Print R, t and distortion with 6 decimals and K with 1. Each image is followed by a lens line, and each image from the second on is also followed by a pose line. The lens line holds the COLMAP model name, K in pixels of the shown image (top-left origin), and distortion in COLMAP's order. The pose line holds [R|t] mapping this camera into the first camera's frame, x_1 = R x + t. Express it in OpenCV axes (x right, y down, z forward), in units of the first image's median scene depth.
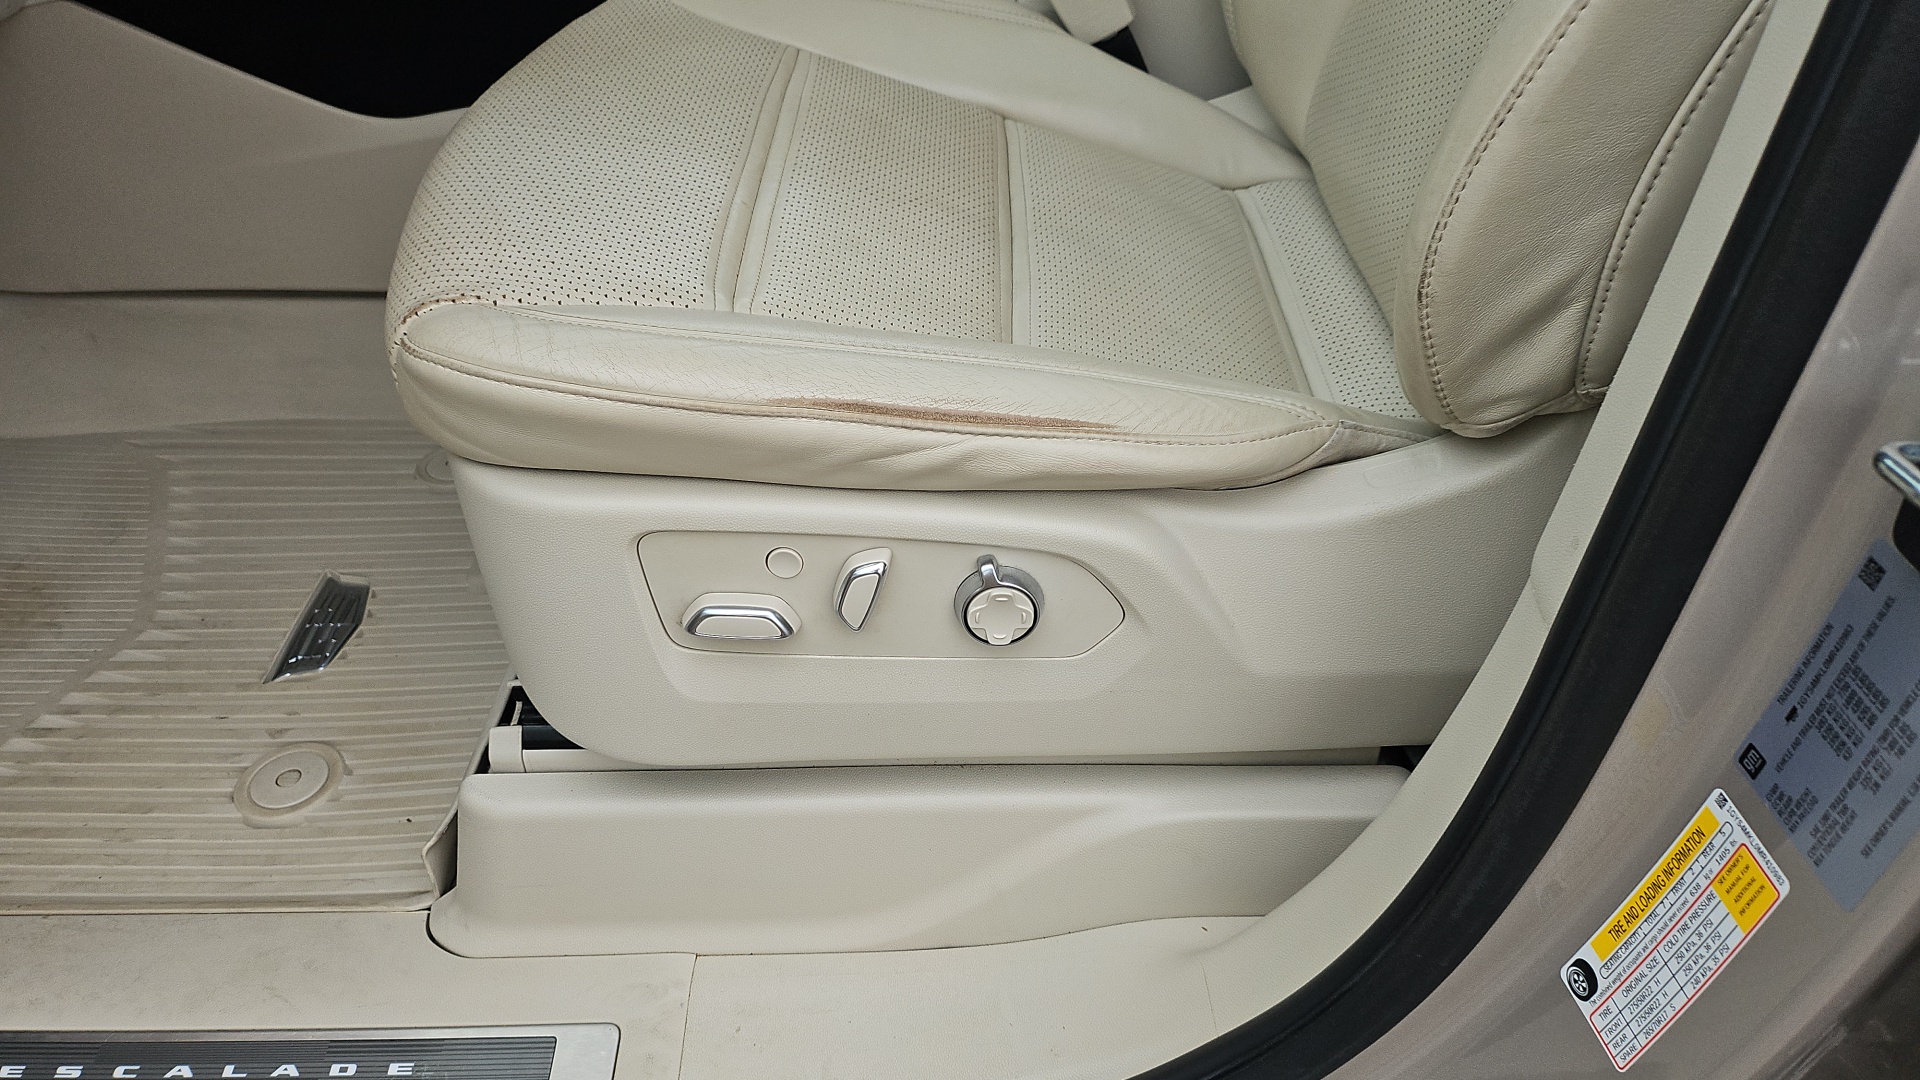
lens RADIAL K [[1340.4, 0, 978.6], [0, 1340.4, 542.6], [0, 0, 1]] dist [0.056190, -0.063799]
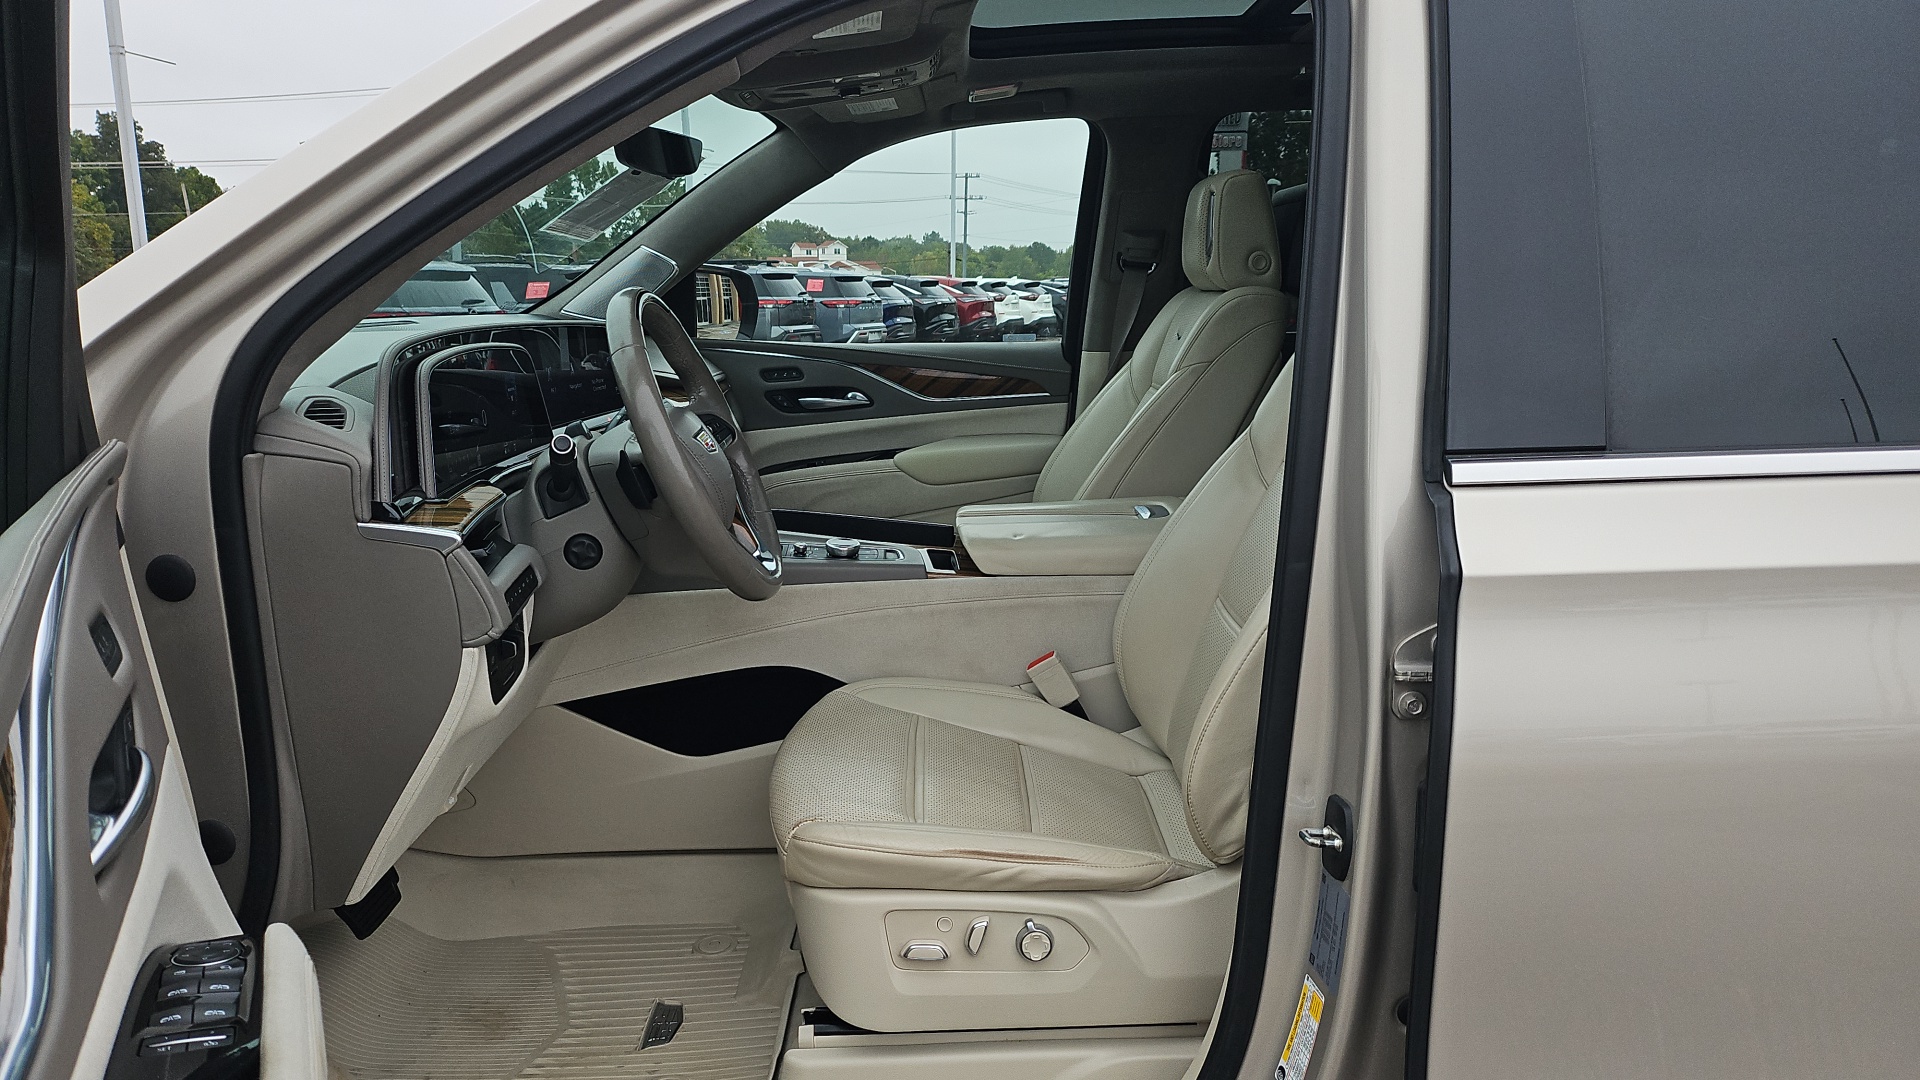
lens RADIAL K [[1340.4, 0, 955.1], [0, 1340.4, 545.5], [0, 0, 1]] dist [0.056190, -0.063799]
pose [[0.999547, -0.030030, 0.002171, -0.109021], [0.027899, 0.896702, -0.441755, 0.462200], [0.011319, 0.441616, 0.897133, -1.430607]]
